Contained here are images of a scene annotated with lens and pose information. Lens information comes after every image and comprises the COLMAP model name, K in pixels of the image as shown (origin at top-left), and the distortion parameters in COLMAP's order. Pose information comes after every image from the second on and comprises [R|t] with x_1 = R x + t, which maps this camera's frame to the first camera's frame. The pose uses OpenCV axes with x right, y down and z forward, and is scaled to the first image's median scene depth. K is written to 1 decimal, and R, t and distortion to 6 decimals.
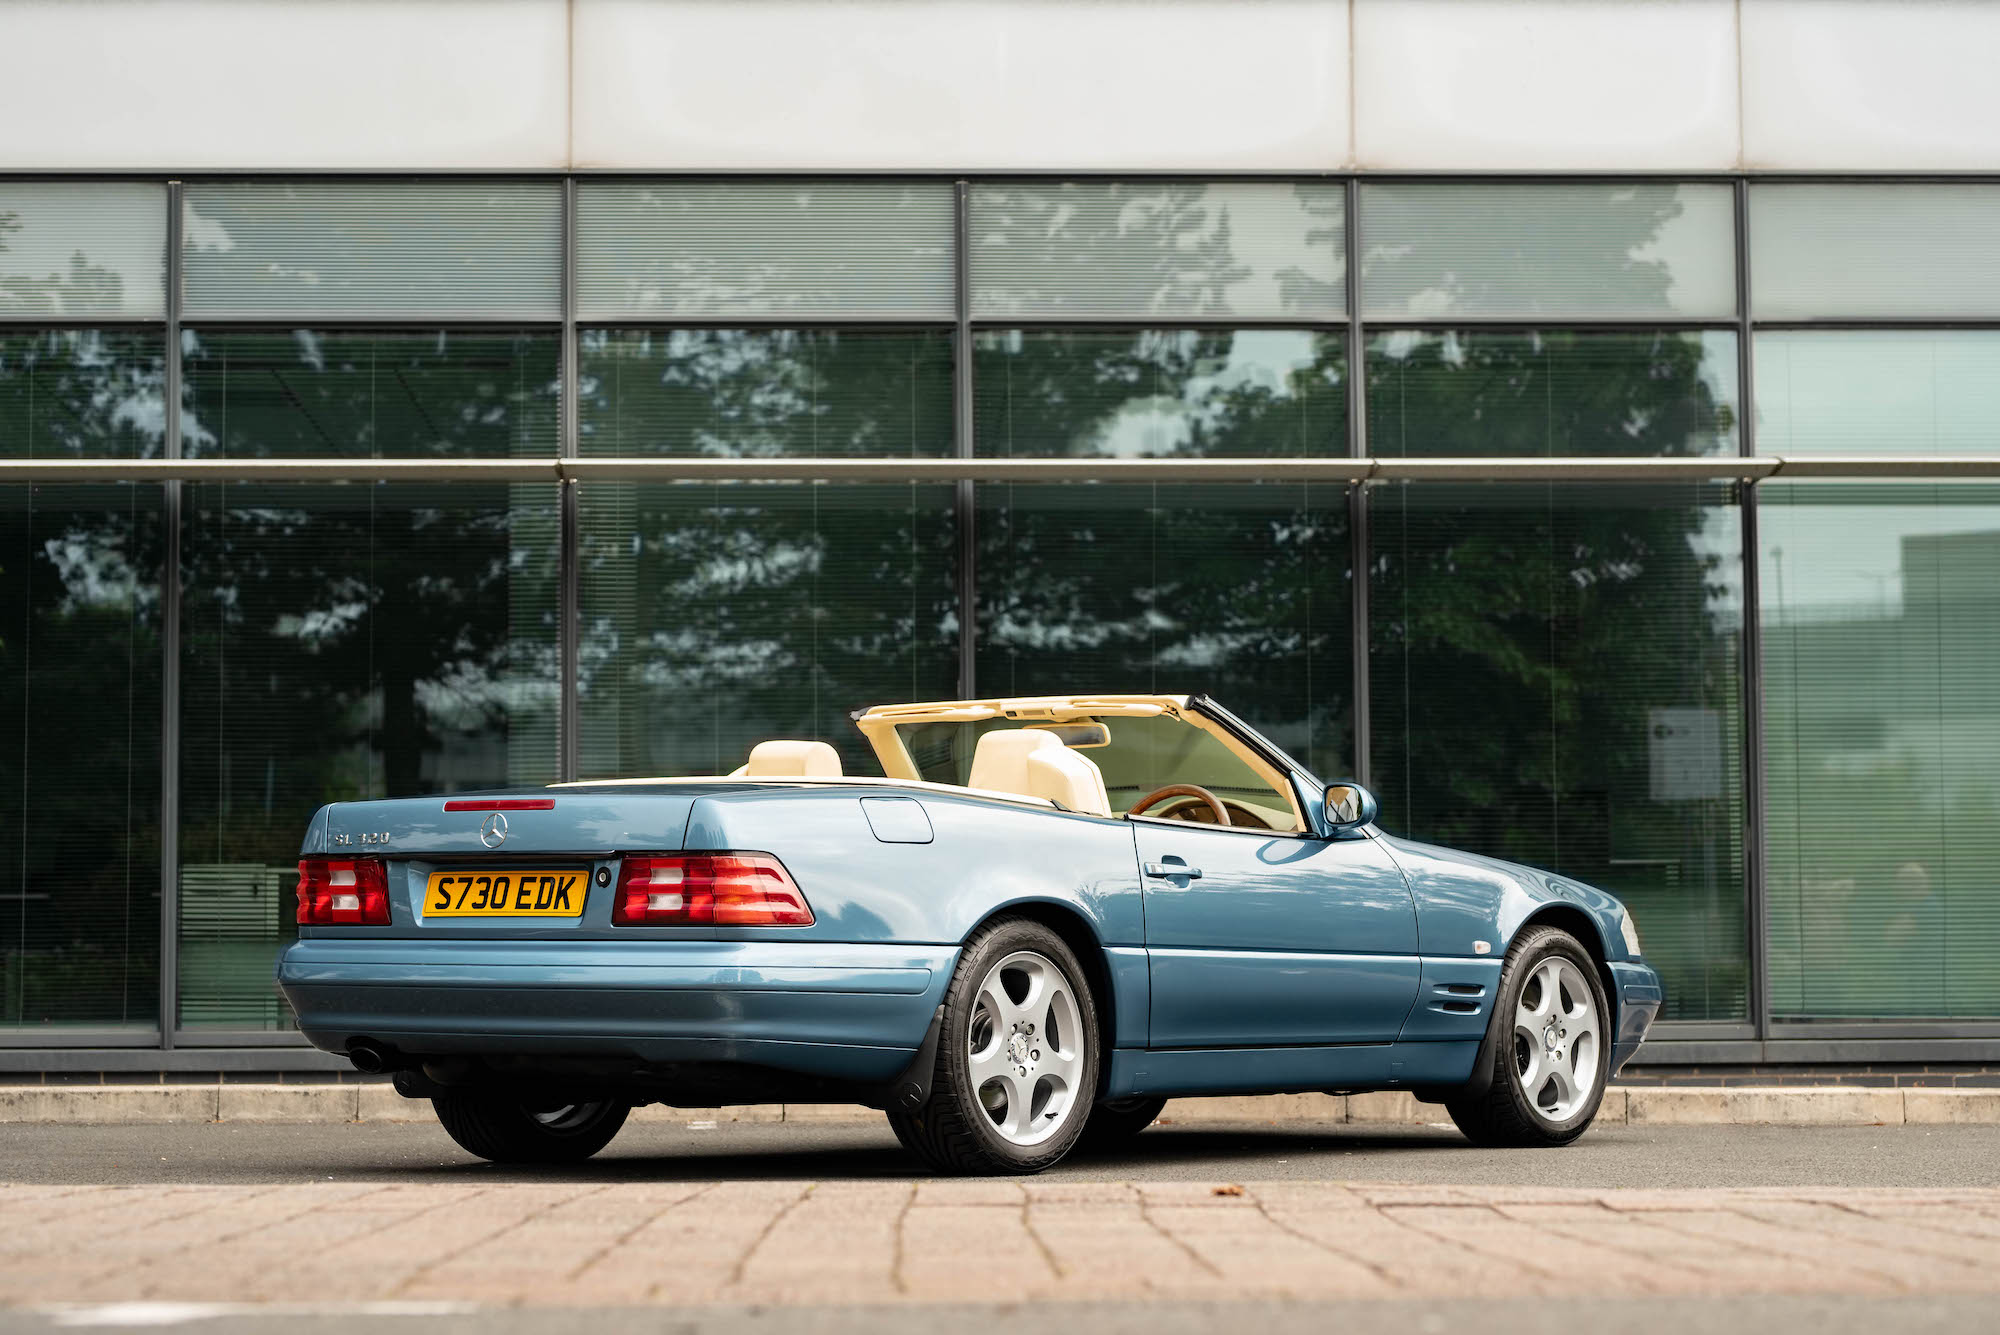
lens RADIAL K [[4717.8, 0, 1000.0], [0, 4717.8, 667.5], [0, 0, 1]] dist [0.026192, -0.816337]
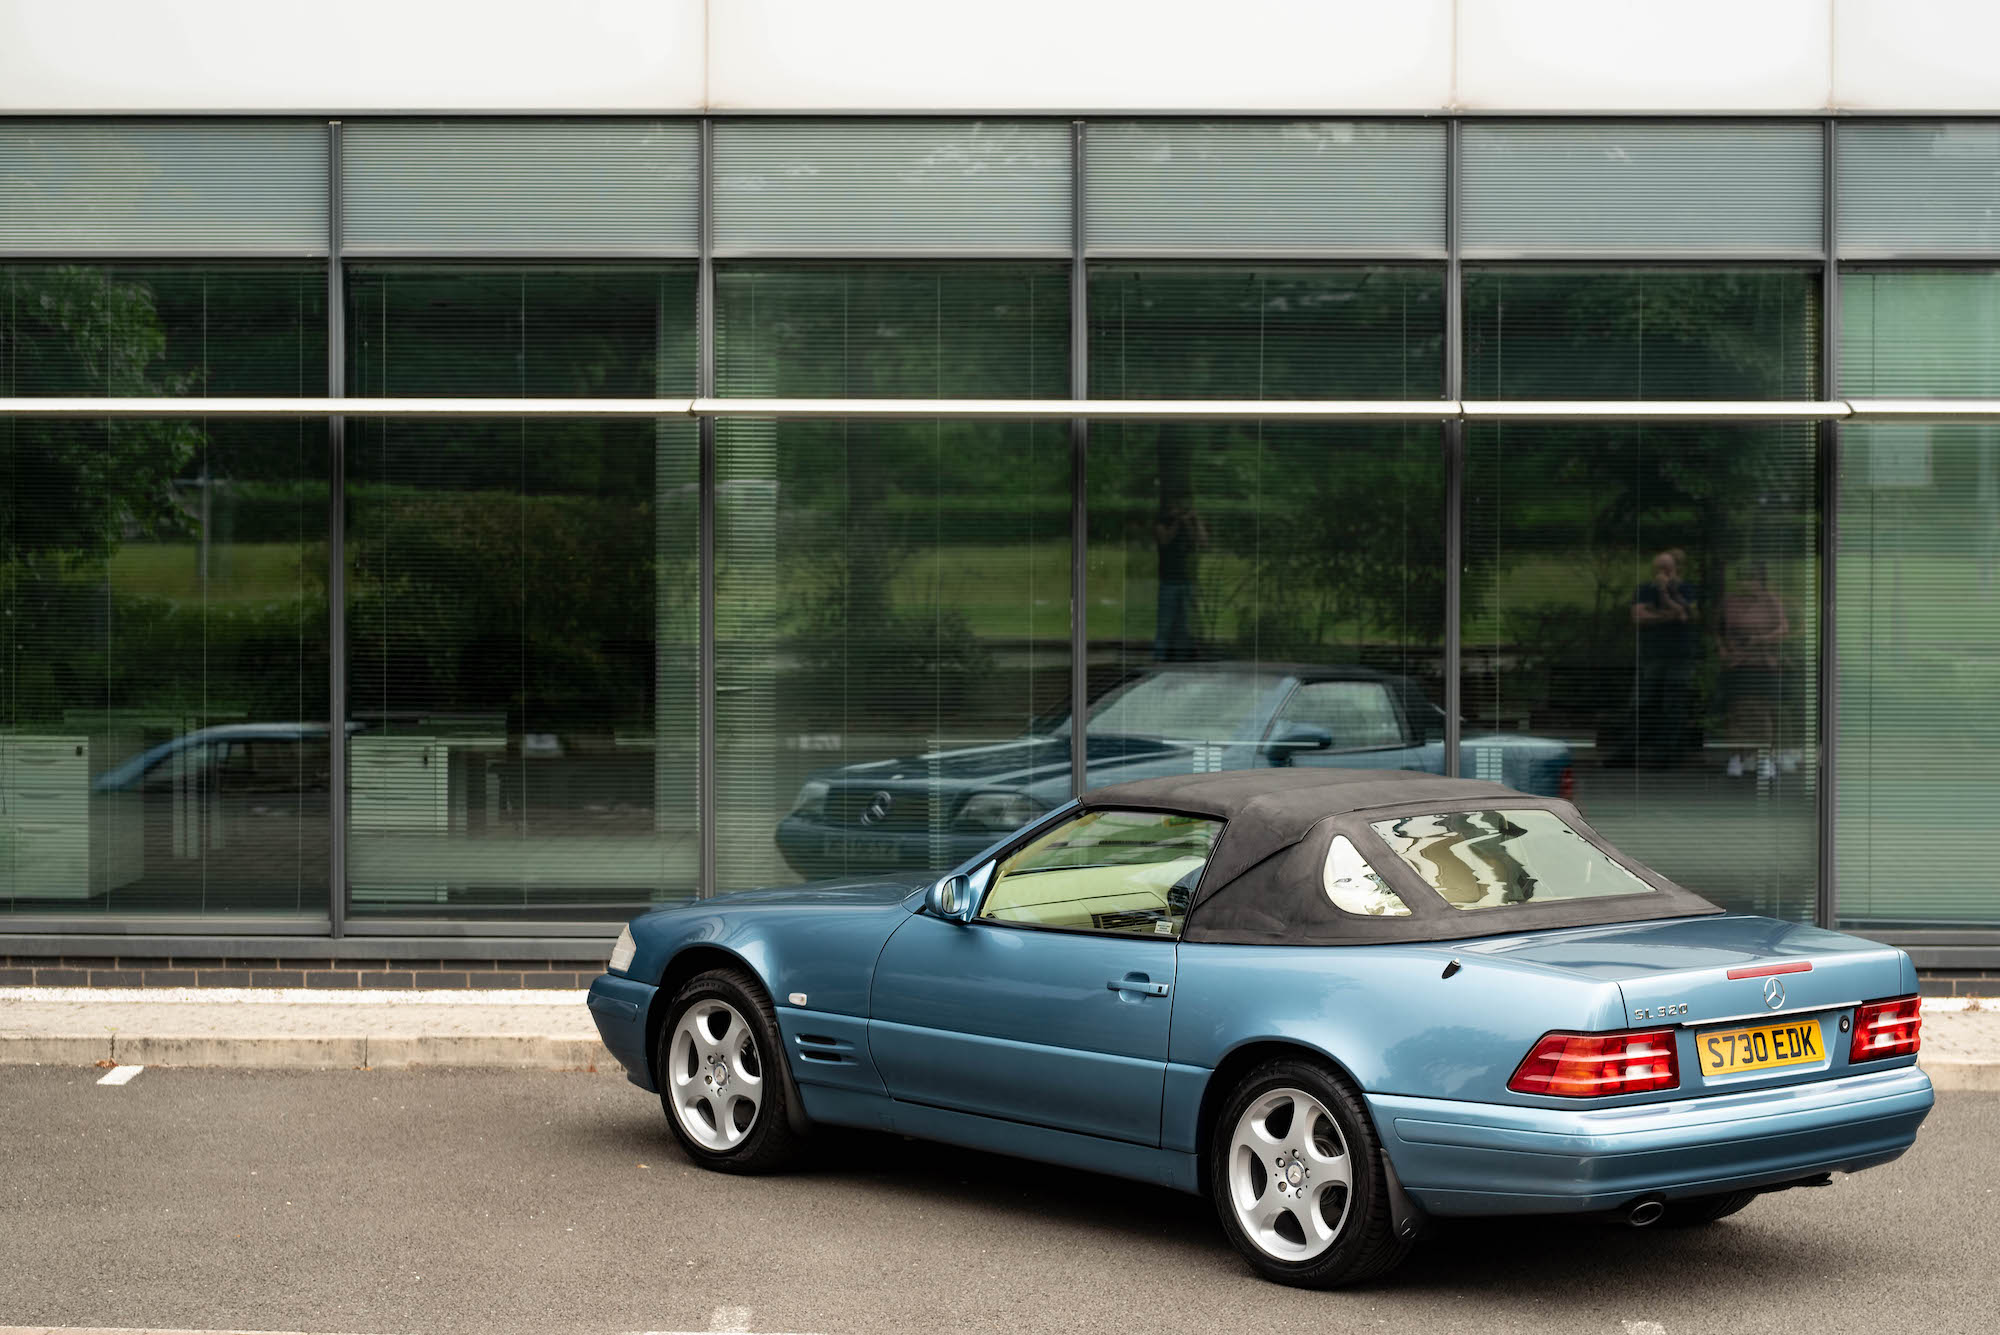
lens RADIAL K [[4903.4, 0, 1000.0], [0, 4903.4, 667.5], [0, 0, 1]] dist [0.044699, -1.164413]
pose [[0.997663, 0.010655, -0.067495, 0.050026], [-0.002072, 0.992031, 0.125975, -0.121837], [0.068300, -0.125541, 0.989735, -0.094953]]
